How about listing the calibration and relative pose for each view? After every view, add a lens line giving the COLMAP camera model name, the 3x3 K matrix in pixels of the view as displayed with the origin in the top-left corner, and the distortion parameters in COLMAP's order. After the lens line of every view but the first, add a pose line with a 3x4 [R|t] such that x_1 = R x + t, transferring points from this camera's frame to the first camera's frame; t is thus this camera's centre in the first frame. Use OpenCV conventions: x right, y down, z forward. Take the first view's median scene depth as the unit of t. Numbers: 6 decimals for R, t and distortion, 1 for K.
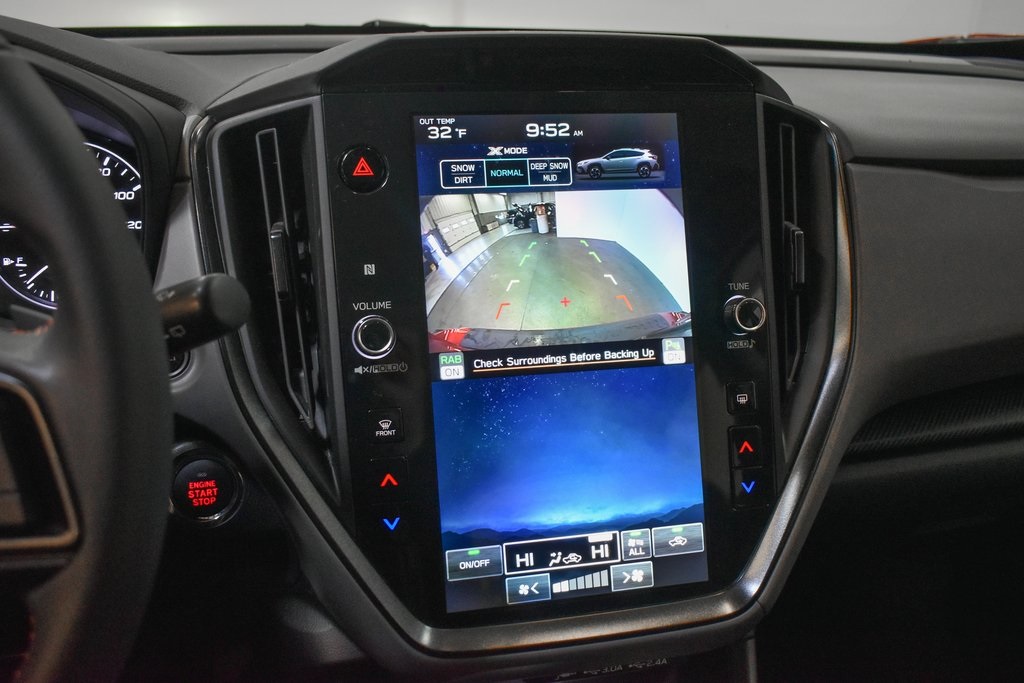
lens RADIAL K [[892.5, 0, 502.2], [0, 892.5, 350.1], [0, 0, 1]] dist [-0.042498, -0.001906]
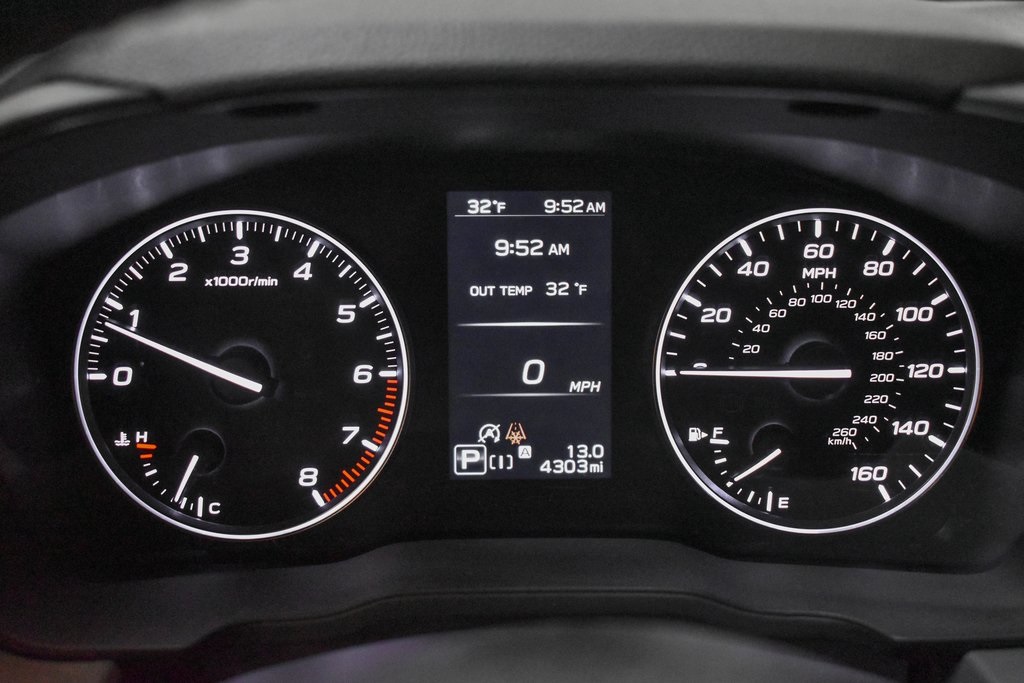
lens RADIAL K [[1293.6, 0, 513.3], [0, 1293.6, 340.8], [0, 0, 1]] dist [0.010795, 0.000000]
pose [[0.980751, 0.055466, -0.187220, -0.594208], [-0.055653, 0.998441, 0.004260, -0.172511], [0.187165, 0.006241, 0.982309, 0.250777]]
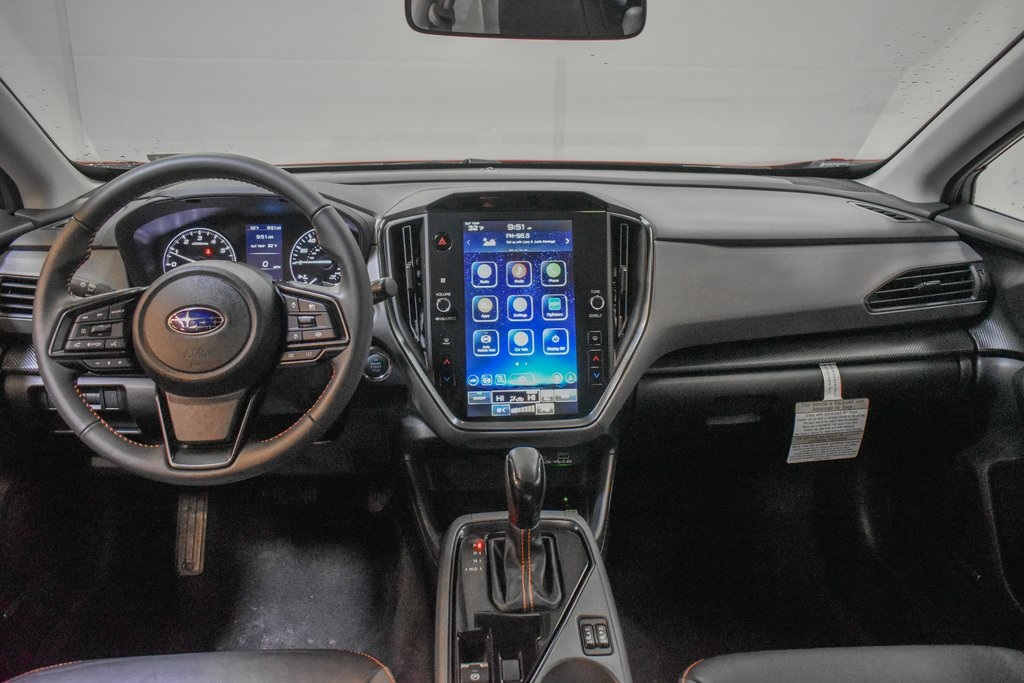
lens RADIAL K [[768.9, 0, 495.7], [0, 768.9, 328.9], [0, 0, 1]] dist [-0.011480, 0.010295]
pose [[0.988465, 0.028547, -0.148733, 0.323100], [-0.039926, 0.996452, -0.074092, 0.200222], [0.146090, 0.079175, 0.986098, -1.115301]]
